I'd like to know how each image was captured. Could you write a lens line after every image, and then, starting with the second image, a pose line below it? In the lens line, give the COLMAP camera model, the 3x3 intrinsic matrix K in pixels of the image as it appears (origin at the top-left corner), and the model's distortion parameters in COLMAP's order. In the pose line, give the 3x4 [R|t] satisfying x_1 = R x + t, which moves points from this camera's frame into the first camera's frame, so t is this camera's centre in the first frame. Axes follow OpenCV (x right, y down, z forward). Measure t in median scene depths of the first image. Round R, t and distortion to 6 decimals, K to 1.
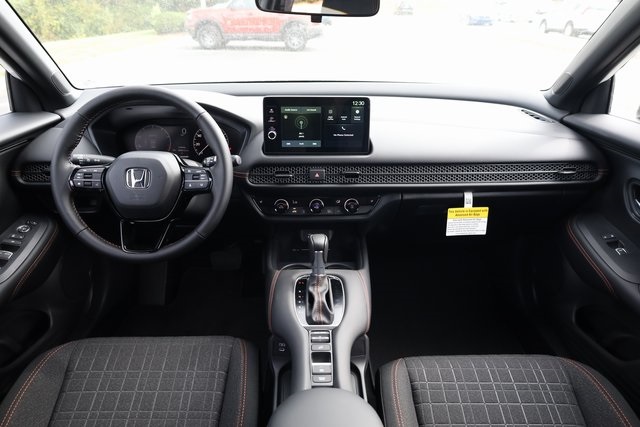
lens RADIAL K [[436.2, 0, 320.0], [0, 436.2, 213.5], [0, 0, 1]] dist [-0.029337, 0.000172]
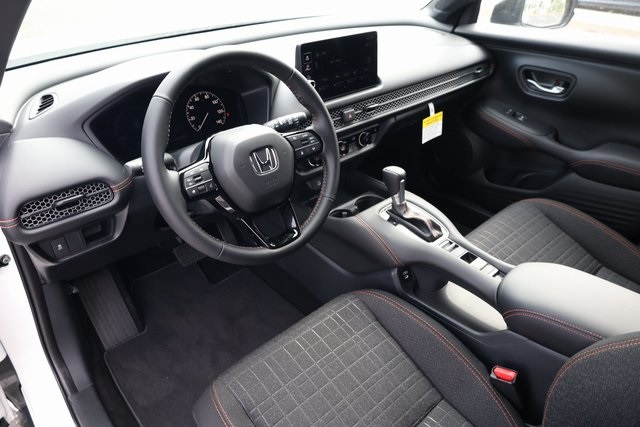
lens RADIAL K [[436.2, 0, 320.0], [0, 436.2, 213.5], [0, 0, 1]] dist [-0.029337, 0.000172]
pose [[0.758220, -0.354506, 0.547200, -0.713871], [0.282830, 0.935025, 0.213860, -0.115288], [-0.587461, -0.007389, 0.809219, 0.226505]]
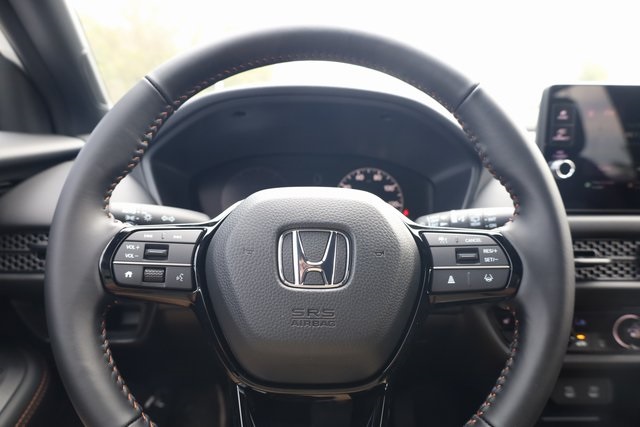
lens RADIAL K [[437.2, 0, 320.0], [0, 437.2, 213.5], [0, 0, 1]] dist [0.006895, 0.001590]
pose [[0.999919, 0.000536, -0.012708, -0.353734], [-0.003441, 0.973248, -0.229730, -0.032284], [0.012245, 0.229755, 0.973172, 0.577031]]
